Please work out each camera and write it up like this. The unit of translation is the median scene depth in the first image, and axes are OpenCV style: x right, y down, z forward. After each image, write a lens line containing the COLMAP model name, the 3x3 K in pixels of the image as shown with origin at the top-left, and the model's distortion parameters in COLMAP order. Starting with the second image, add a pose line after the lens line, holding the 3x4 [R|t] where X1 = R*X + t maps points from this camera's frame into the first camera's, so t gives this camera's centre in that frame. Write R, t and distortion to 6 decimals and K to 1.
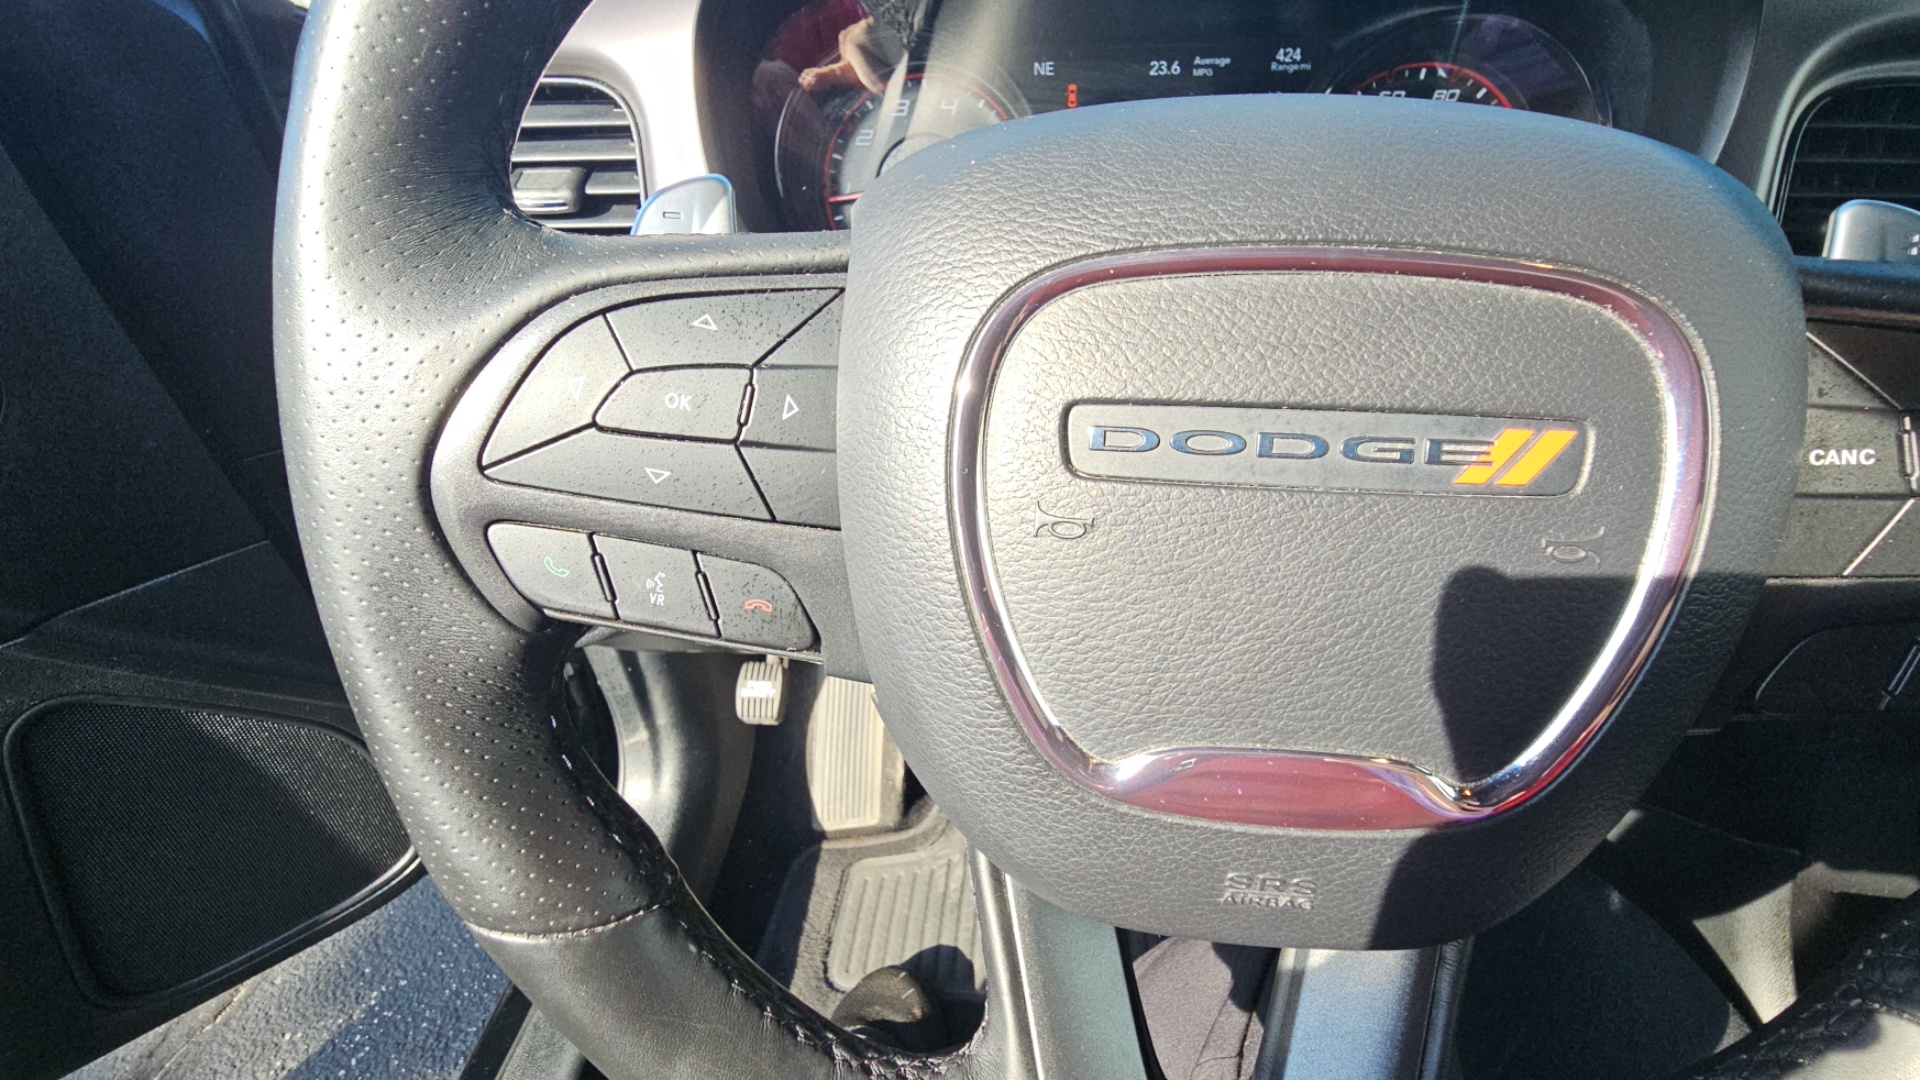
lens RADIAL K [[859.5, 0, 978.2], [0, 859.5, 541.9], [0, 0, 1]] dist [0.008547, -0.007730]
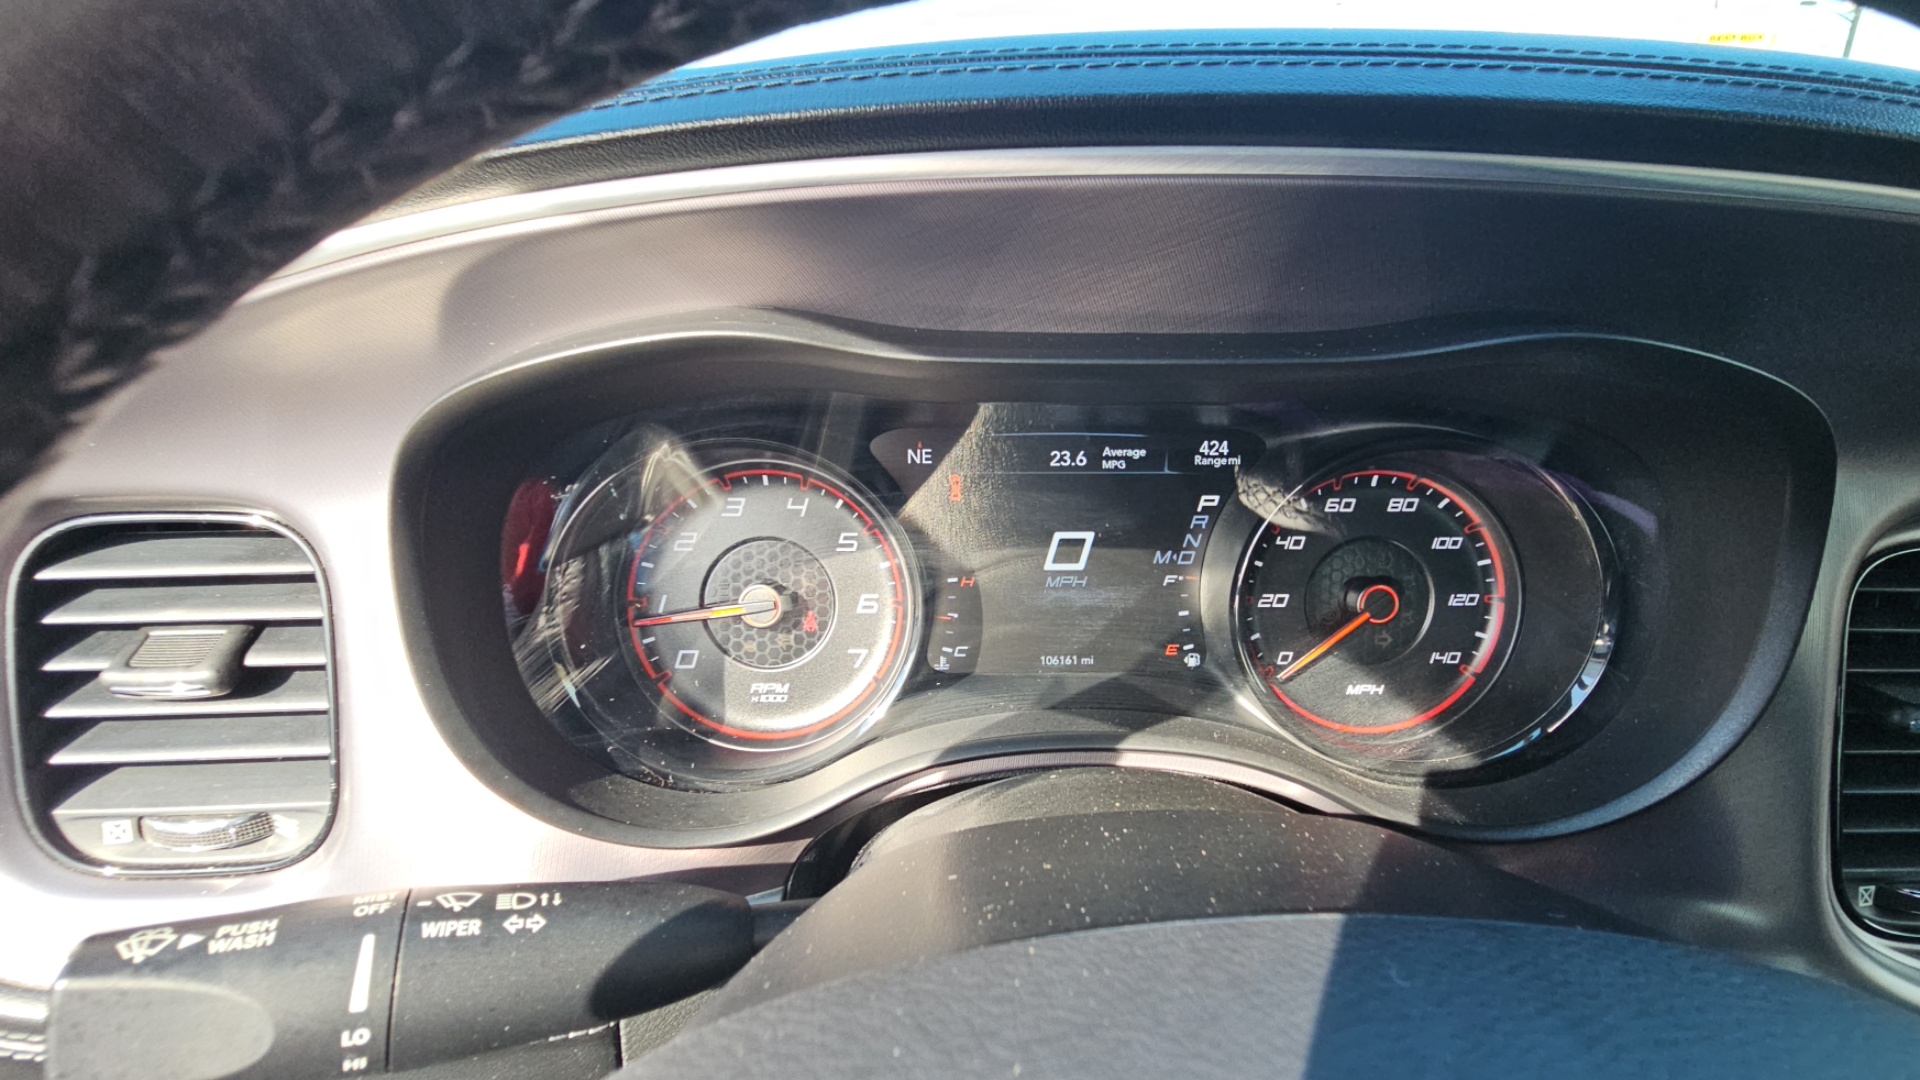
lens RADIAL K [[859.5, 0, 977.3], [0, 859.5, 547.3], [0, 0, 1]] dist [0.008547, -0.007730]
pose [[0.993588, -0.006364, 0.112880, 0.087182], [0.026464, 0.983769, -0.177478, -0.719455], [-0.109919, 0.179327, 0.977630, 0.508539]]
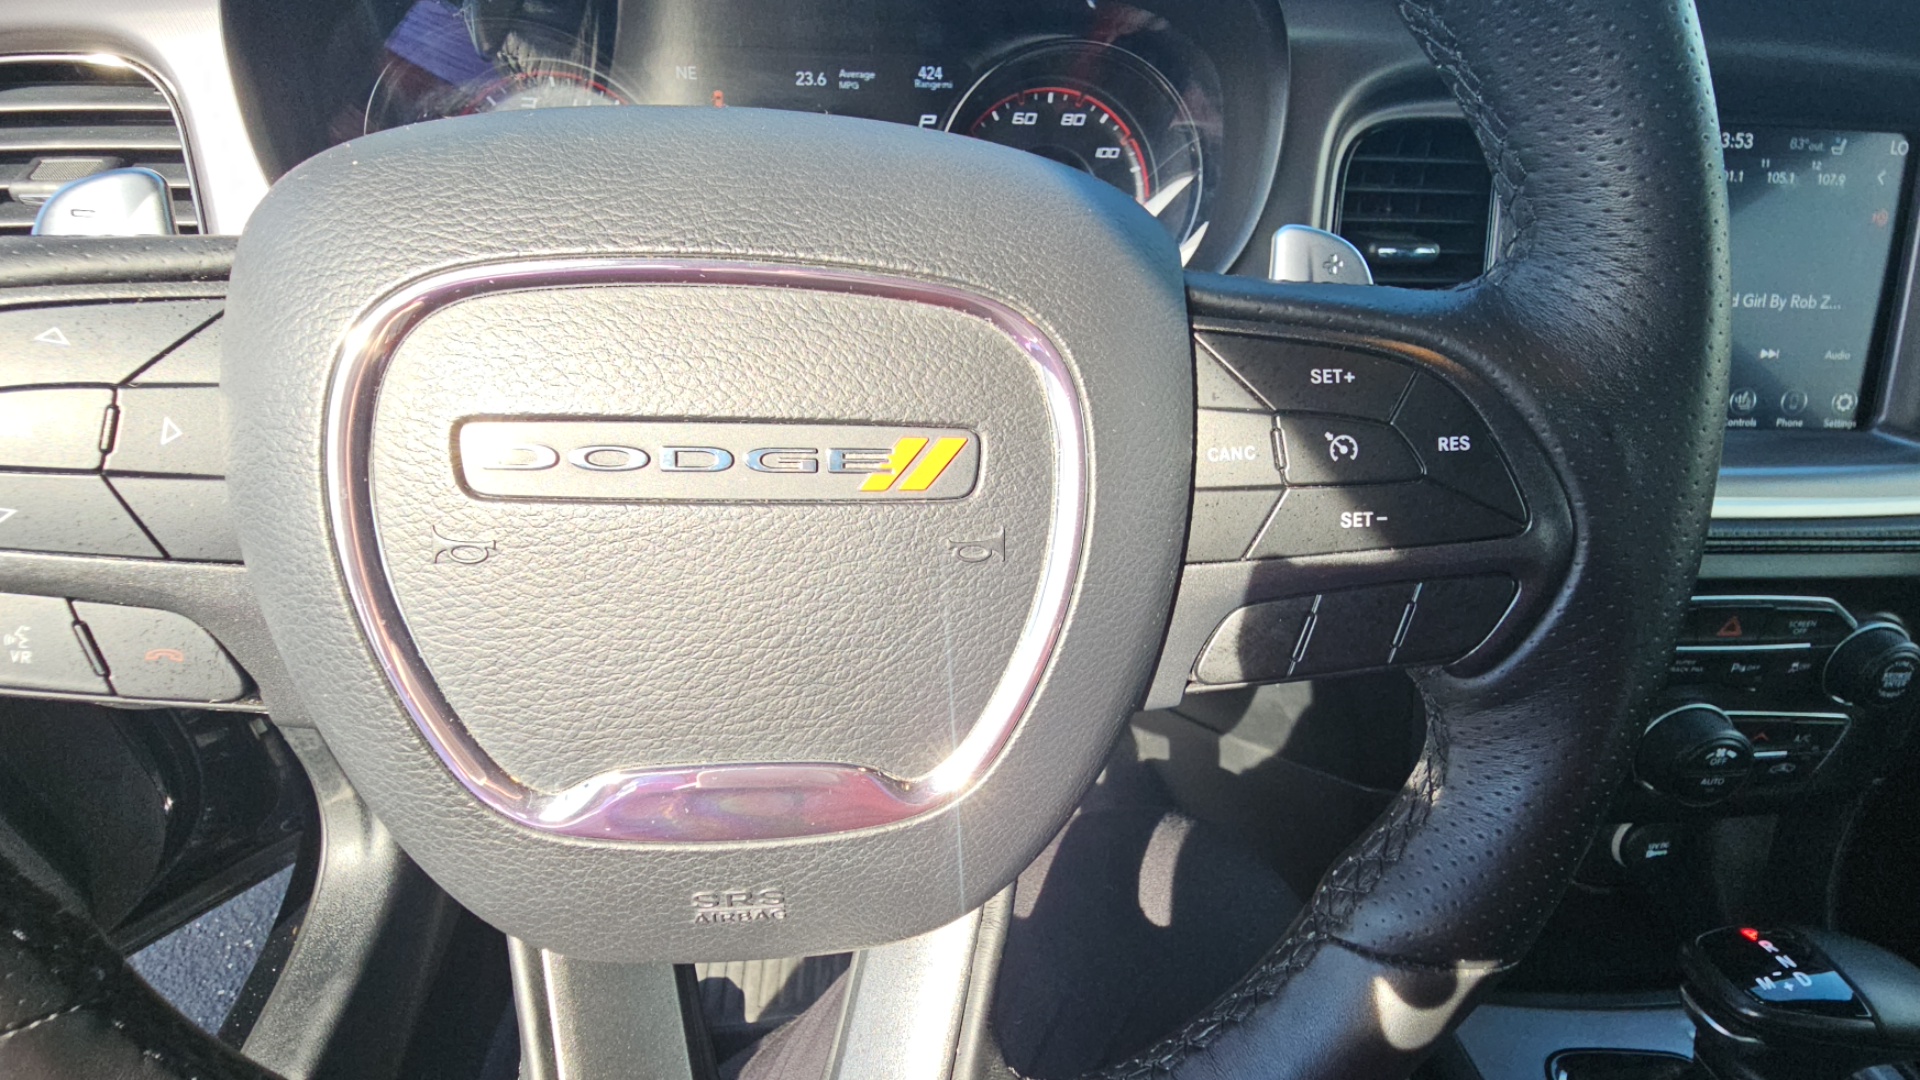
lens RADIAL K [[859.5, 0, 977.7], [0, 859.5, 542.9], [0, 0, 1]] dist [0.008547, -0.007730]
pose [[0.979957, -0.048833, 0.193133, 0.413053], [0.050317, 0.998729, -0.002783, 0.003667], [-0.192752, 0.012445, 0.981169, -0.030989]]
